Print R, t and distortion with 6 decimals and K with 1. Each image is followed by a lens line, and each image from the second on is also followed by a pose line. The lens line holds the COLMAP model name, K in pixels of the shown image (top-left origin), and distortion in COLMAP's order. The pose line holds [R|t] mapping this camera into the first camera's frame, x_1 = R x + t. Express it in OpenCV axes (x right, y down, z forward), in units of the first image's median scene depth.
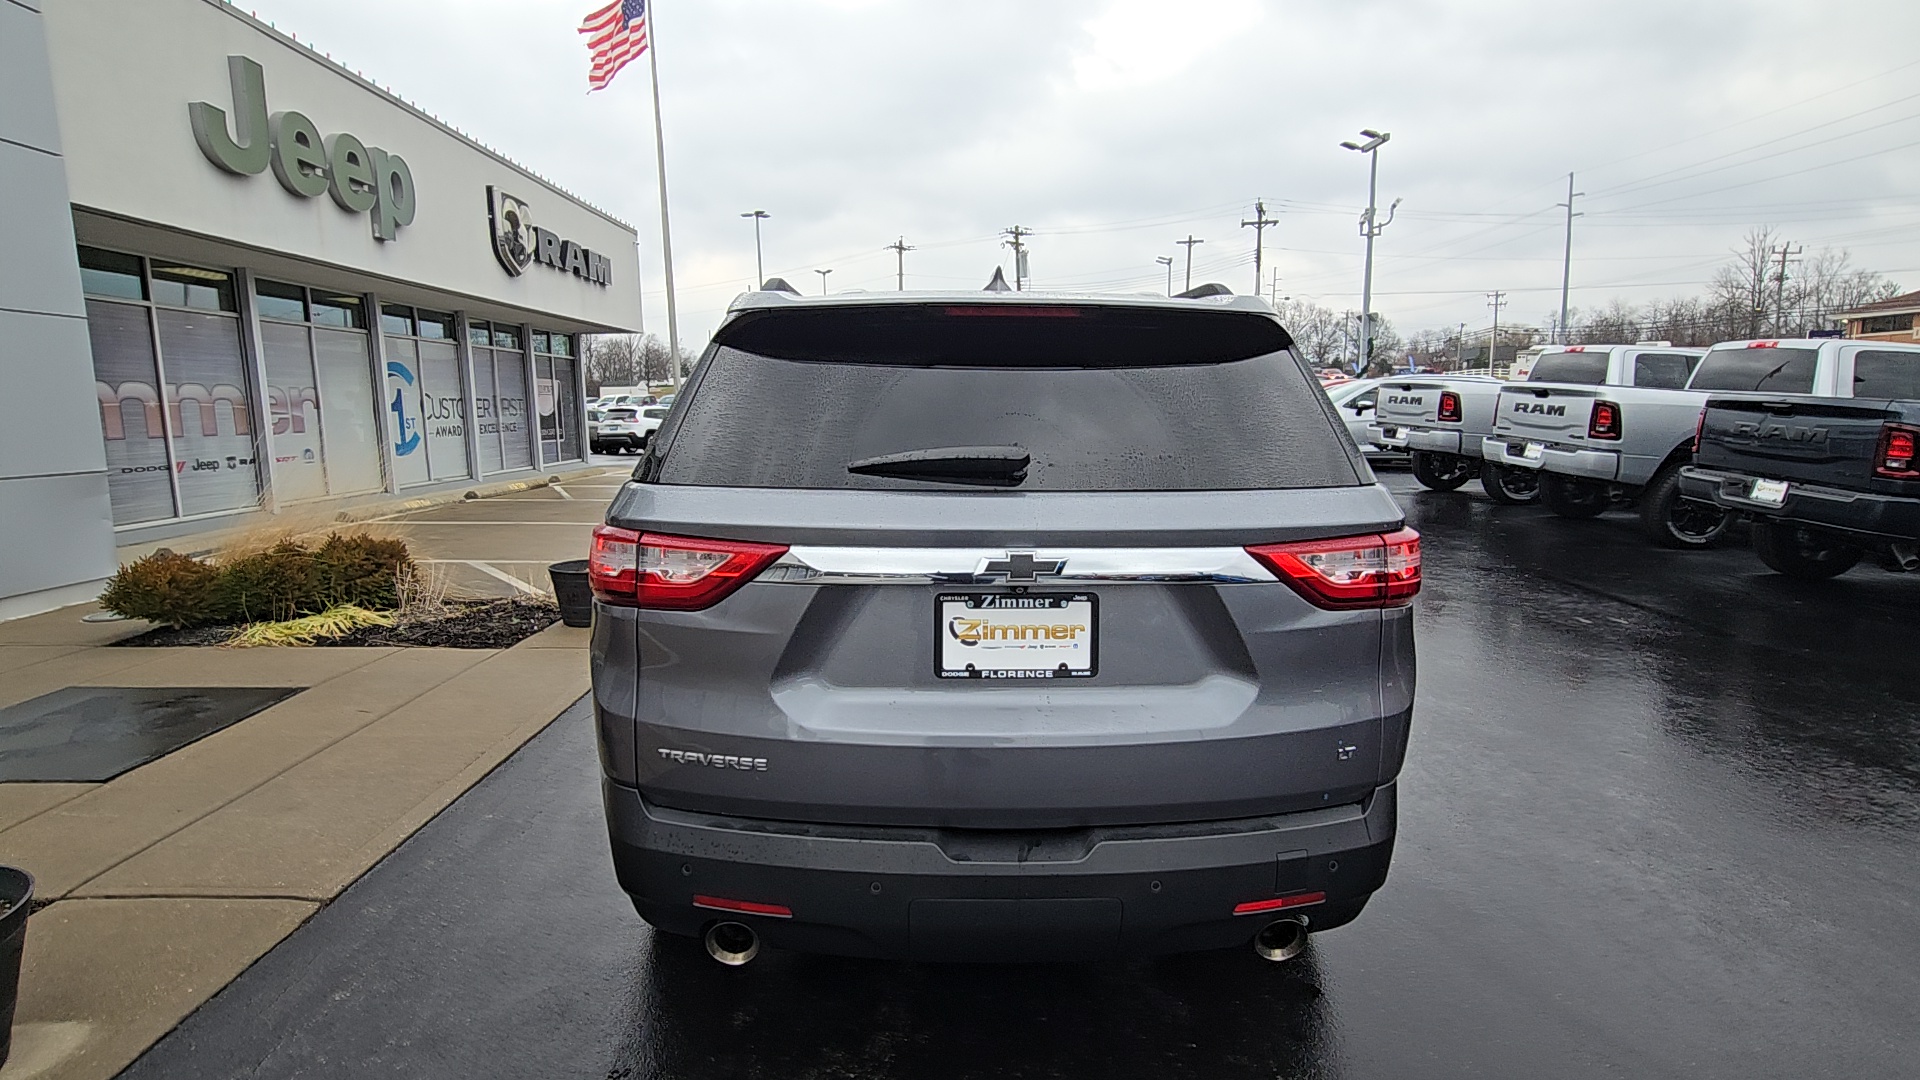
lens RADIAL K [[966.0, 0, 946.2], [0, 966.0, 542.7], [0, 0, 1]] dist [-0.000254, -0.001722]
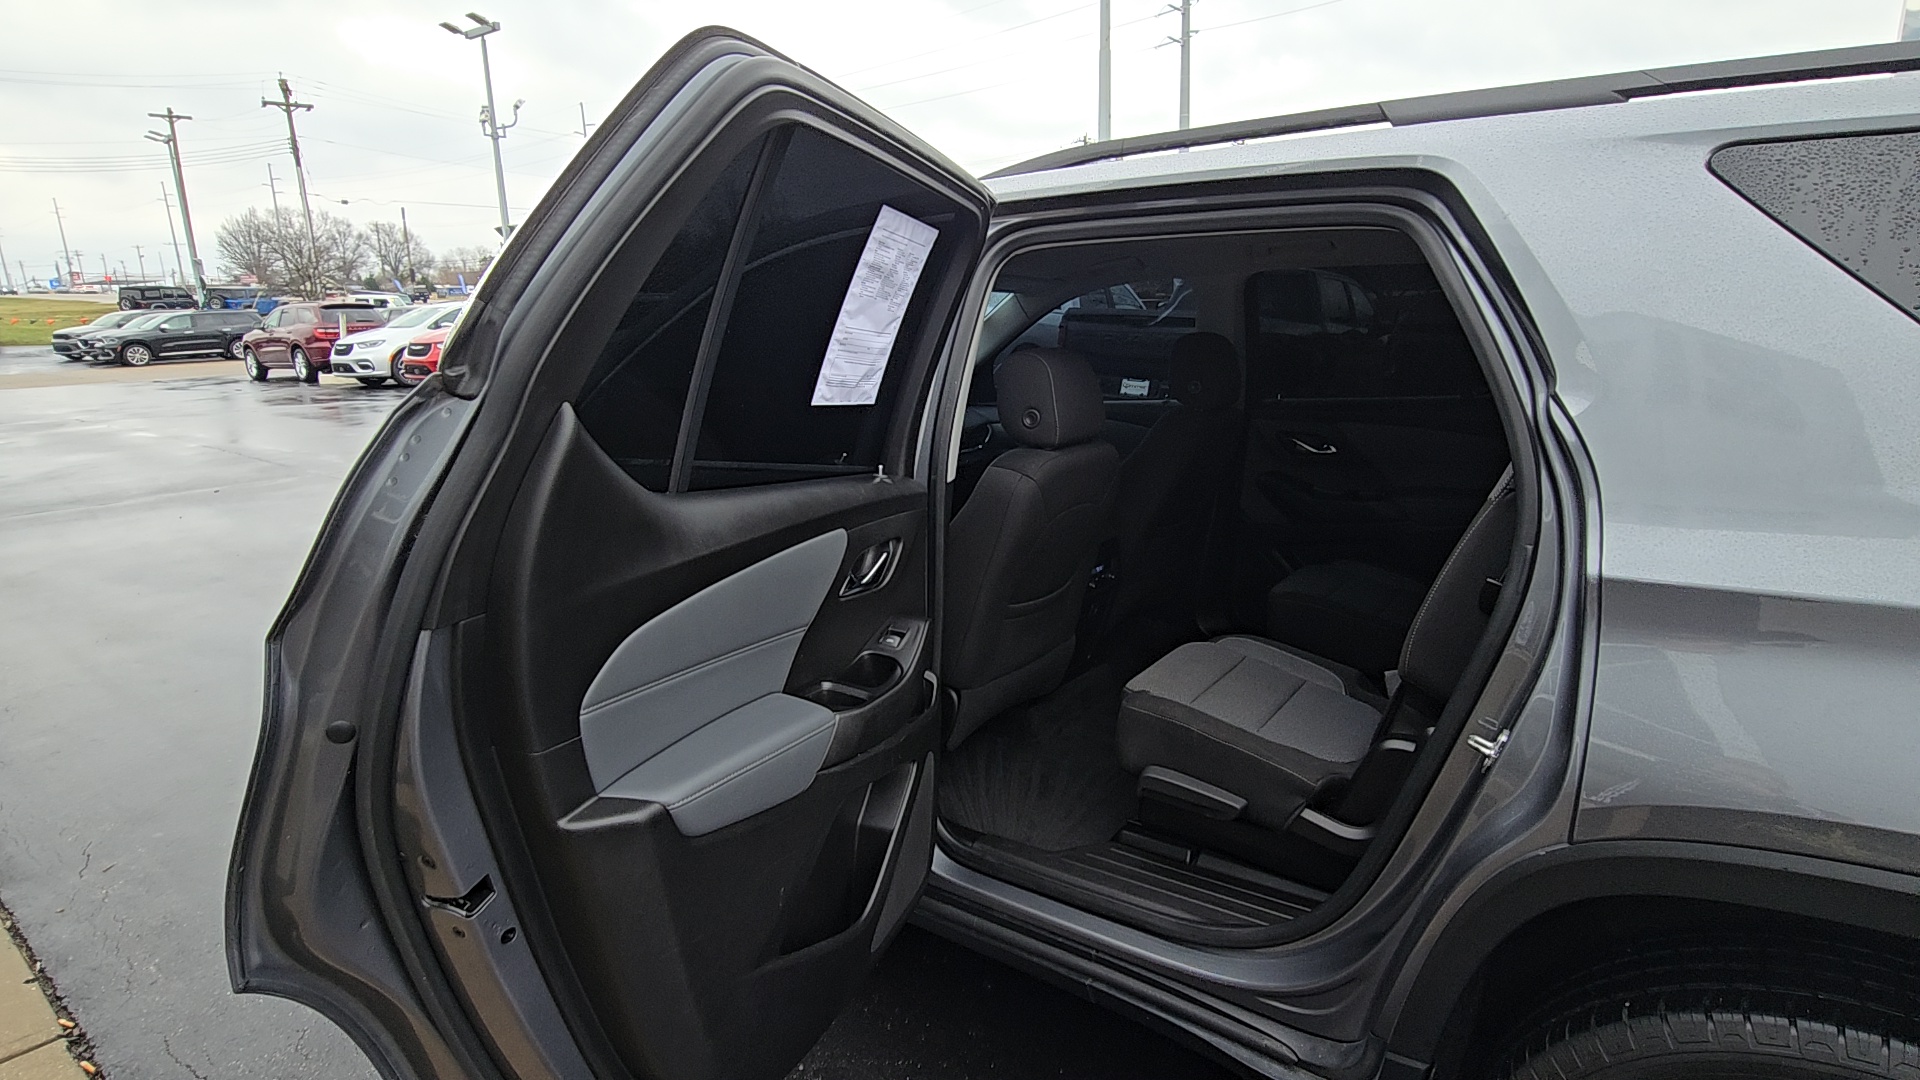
lens RADIAL K [[966.0, 0, 948.5], [0, 966.0, 545.1], [0, 0, 1]] dist [-0.000254, -0.001722]
pose [[0.608831, -0.192917, 0.769485, -0.177953], [0.129592, 0.981137, 0.143445, -0.039160], [-0.782643, 0.012385, 0.622347, 0.252559]]
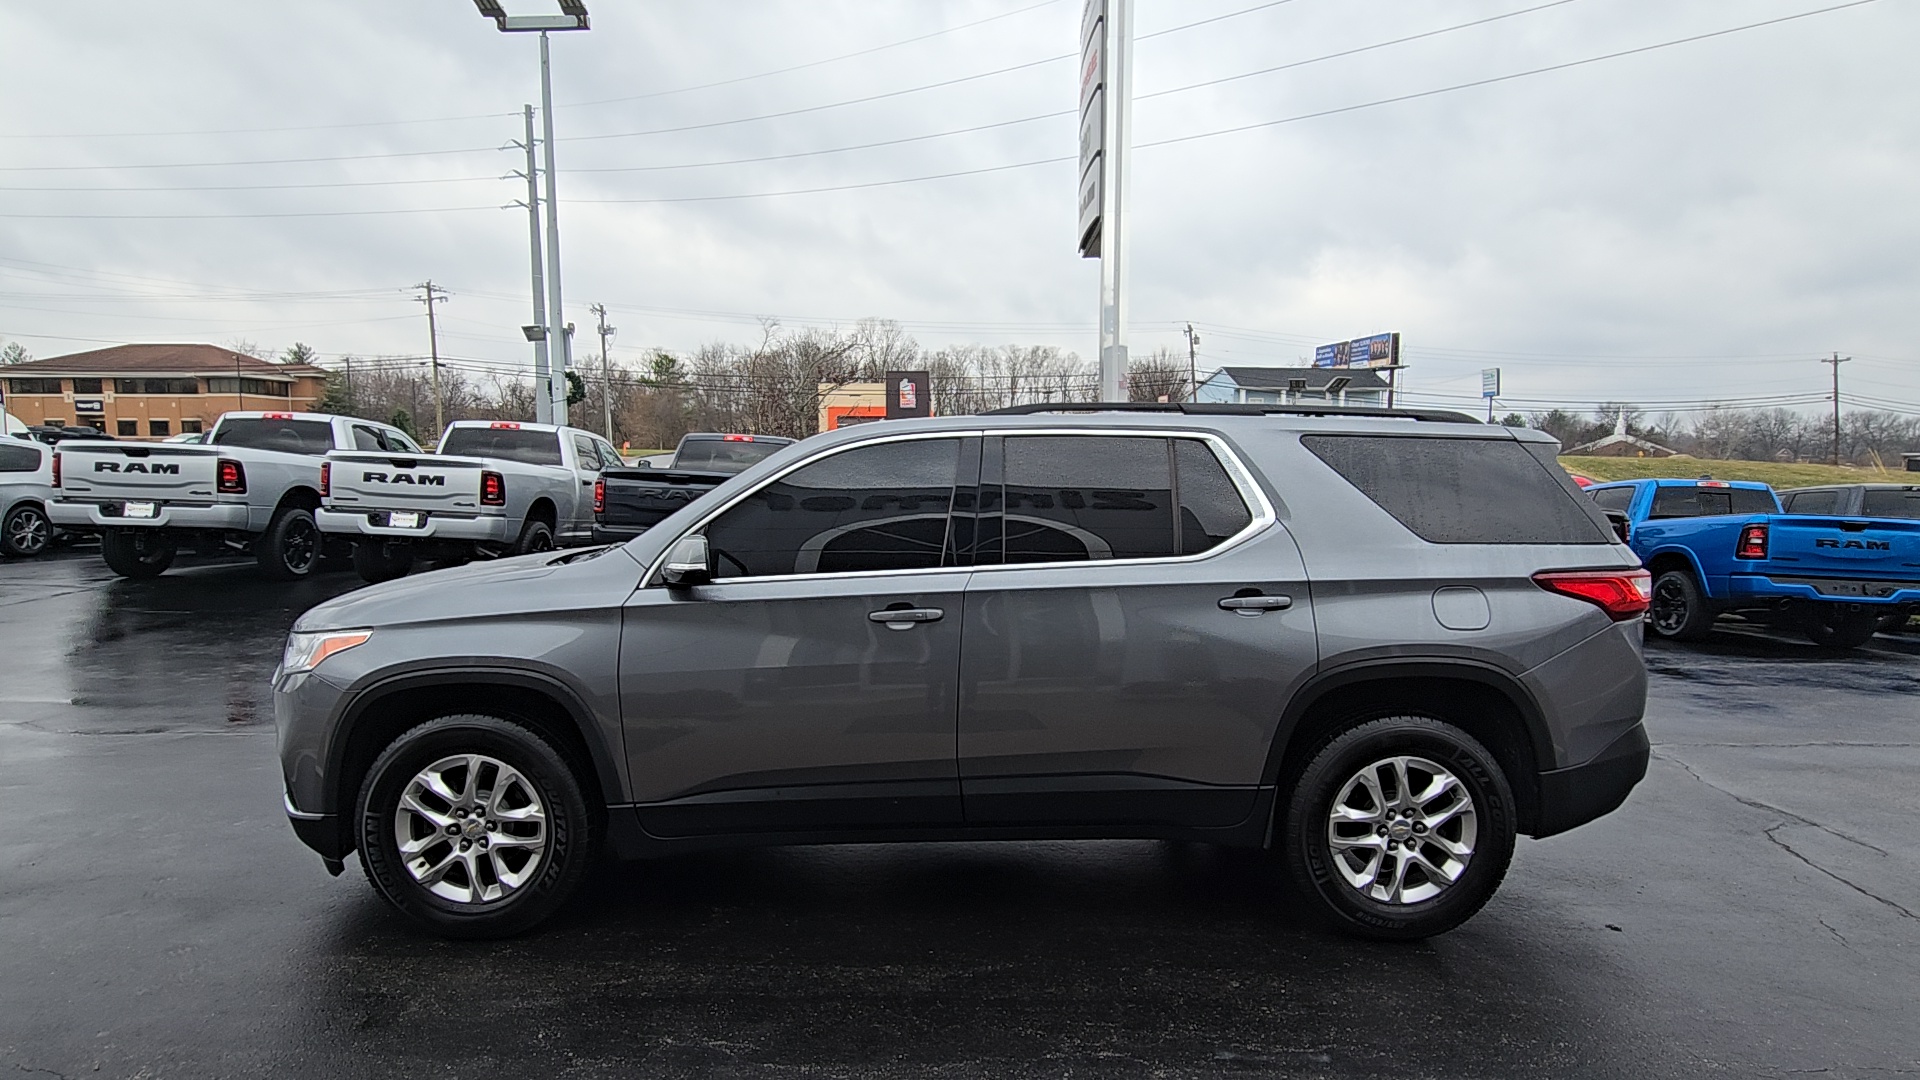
lens RADIAL K [[966.0, 0, 947.9], [0, 966.0, 547.6], [0, 0, 1]] dist [-0.000254, -0.001722]
pose [[0.009893, -0.082291, 0.996559, -0.336699], [0.136644, 0.987370, 0.080175, -0.059083], [-0.990571, 0.135381, 0.021013, 0.354226]]
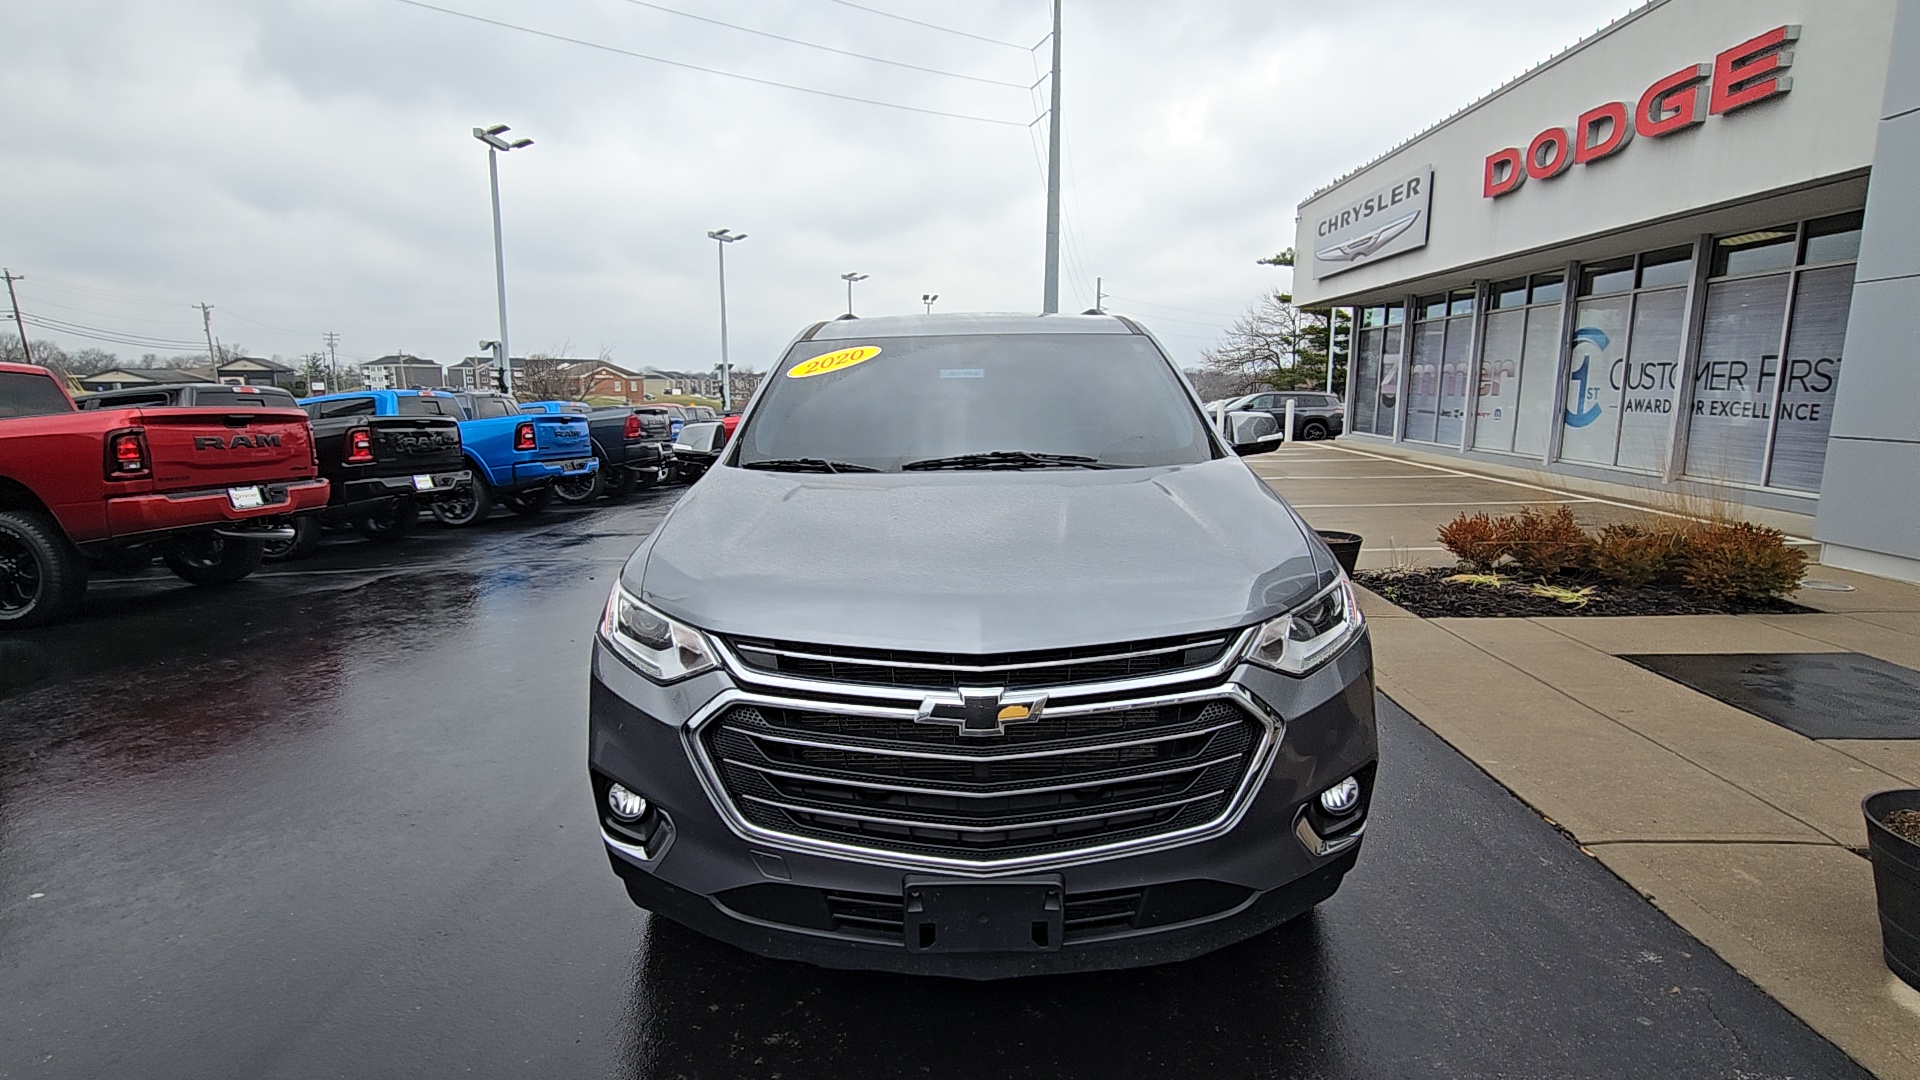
lens RADIAL K [[966.0, 0, 956.5], [0, 966.0, 543.1], [0, 0, 1]] dist [-0.000254, -0.001722]
pose [[-0.999412, 0.006810, 0.033608, 0.006819], [0.016589, 0.953778, 0.300053, -0.102970], [-0.030012, 0.300434, -0.953330, 0.730431]]
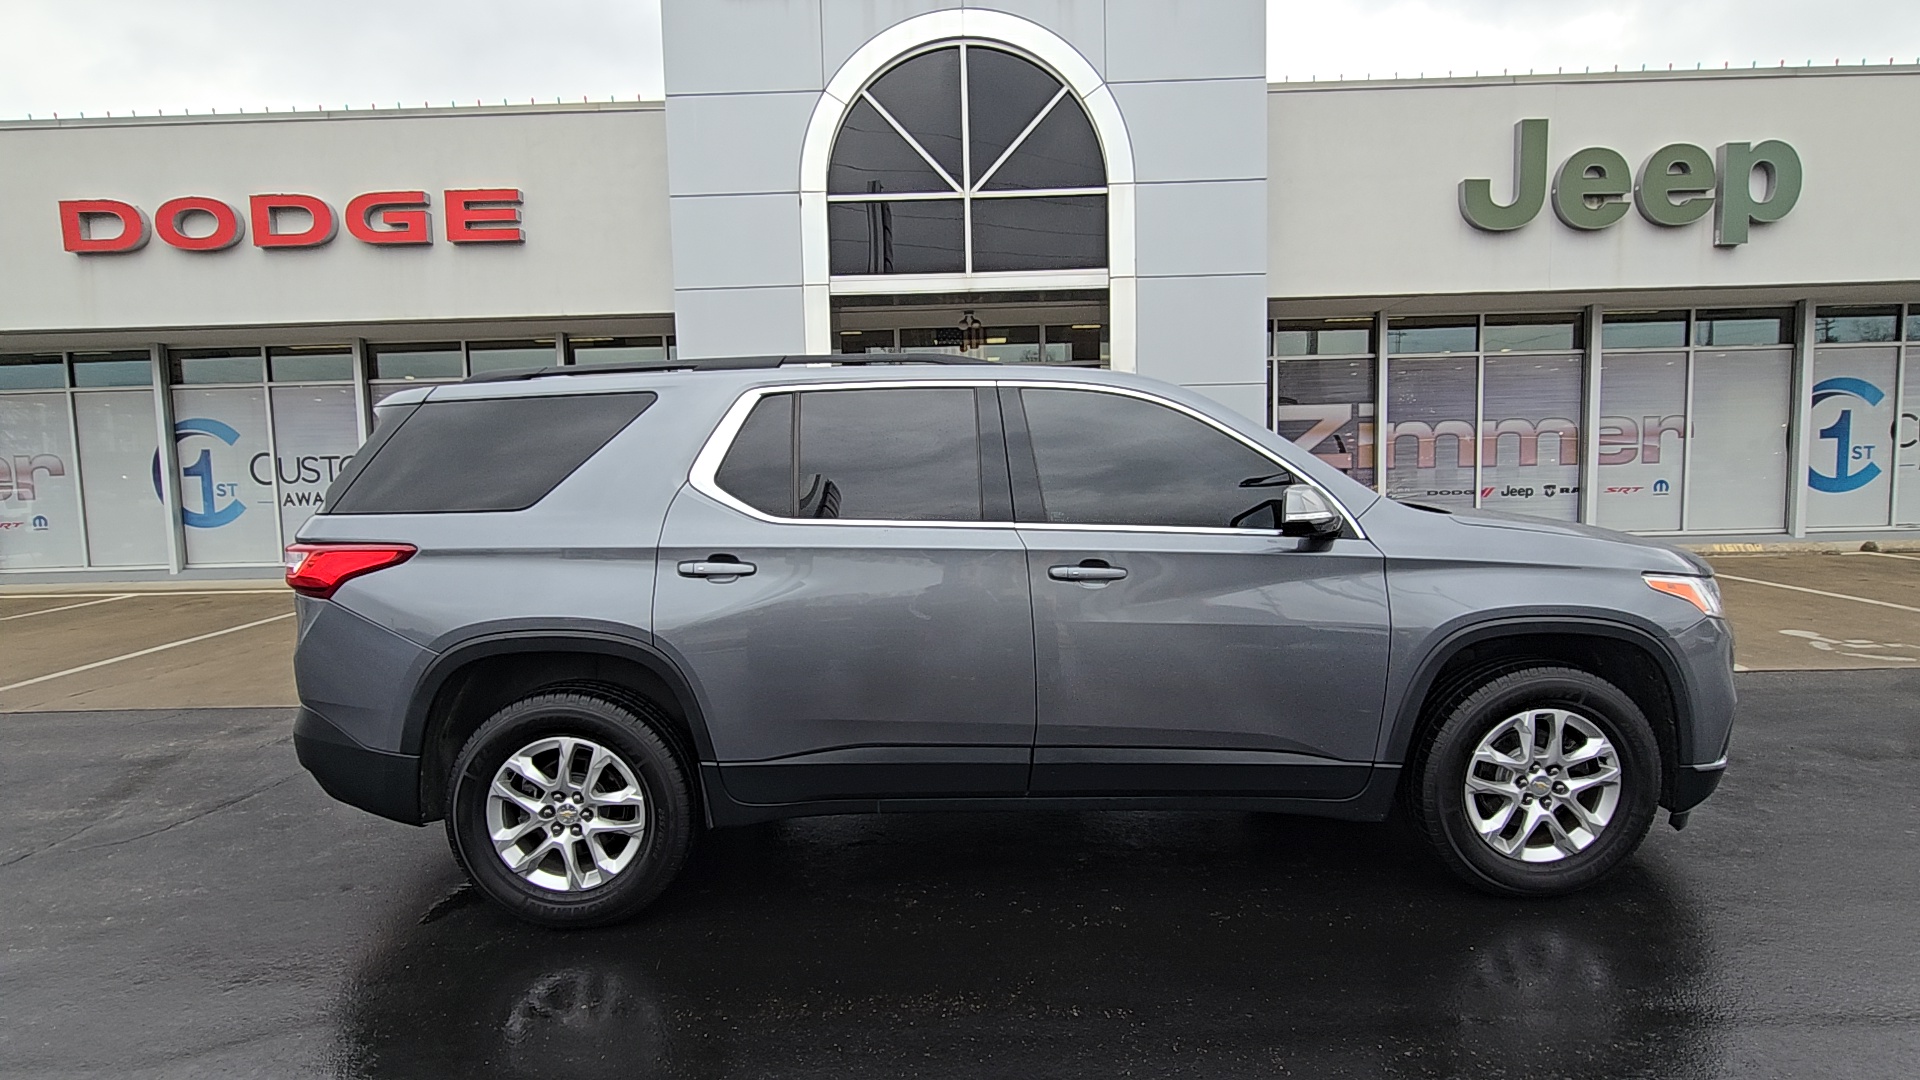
lens RADIAL K [[966.0, 0, 954.0], [0, 966.0, 533.4], [0, 0, 1]] dist [-0.000254, -0.001722]
pose [[-0.014184, 0.082659, -0.996477, 0.338781], [-0.116498, 0.989653, 0.083751, -0.048168], [0.993090, 0.117276, -0.004407, 0.349862]]
